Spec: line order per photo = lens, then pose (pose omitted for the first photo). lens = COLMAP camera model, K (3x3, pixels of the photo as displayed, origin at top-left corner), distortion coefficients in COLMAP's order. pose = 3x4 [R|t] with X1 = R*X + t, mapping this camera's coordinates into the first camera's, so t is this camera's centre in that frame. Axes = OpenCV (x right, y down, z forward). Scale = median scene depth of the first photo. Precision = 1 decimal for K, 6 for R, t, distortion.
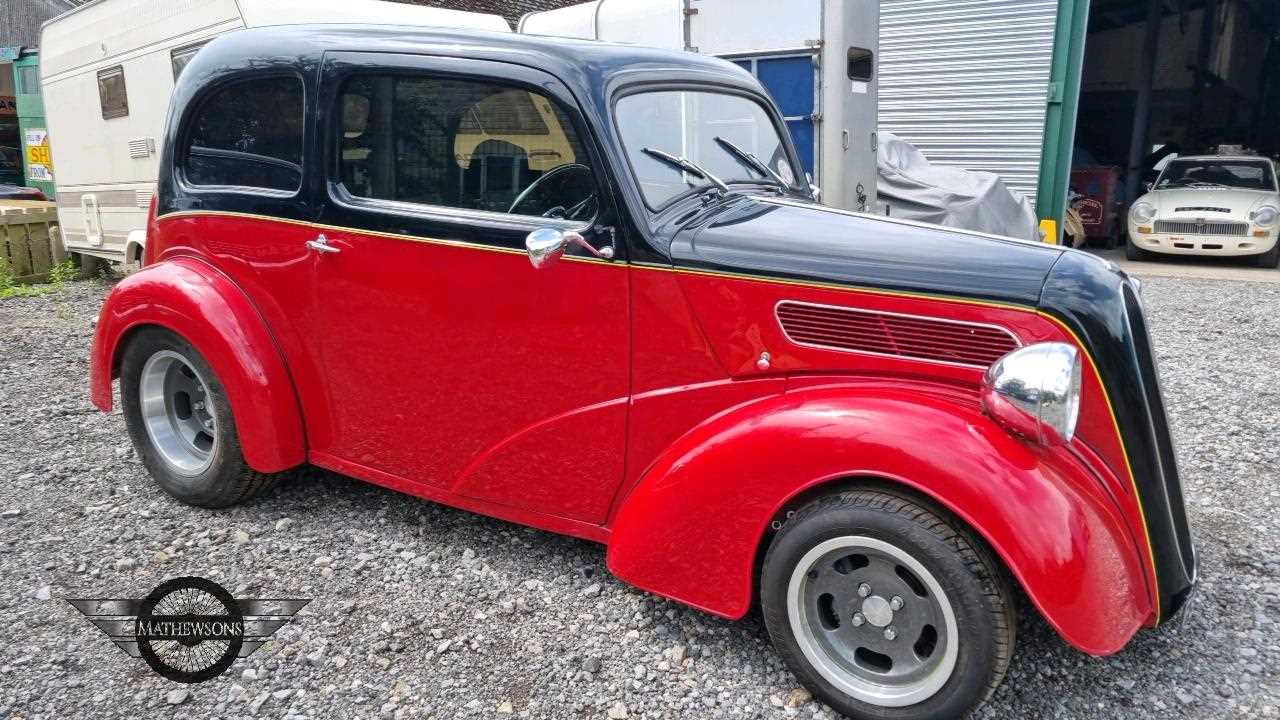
lens RADIAL K [[949.8, 0, 657.3], [0, 949.8, 357.5], [0, 0, 1]] dist [0.039225, -0.002377]
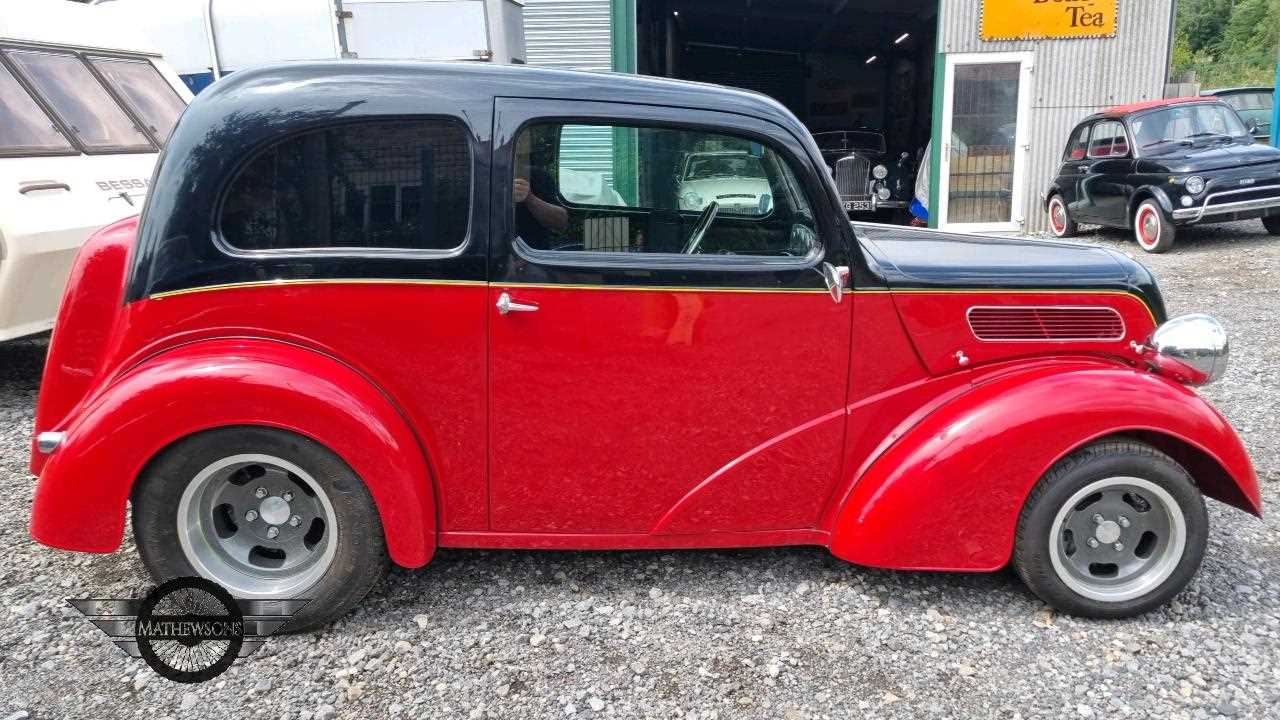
lens RADIAL K [[949.8, 0, 657.3], [0, 949.8, 357.5], [0, 0, 1]] dist [0.039225, -0.002377]
pose [[0.843080, -0.140130, 0.519211, -0.749944], [0.136141, 0.989620, 0.046027, -0.094102], [-0.520271, 0.031881, 0.853406, 0.145027]]
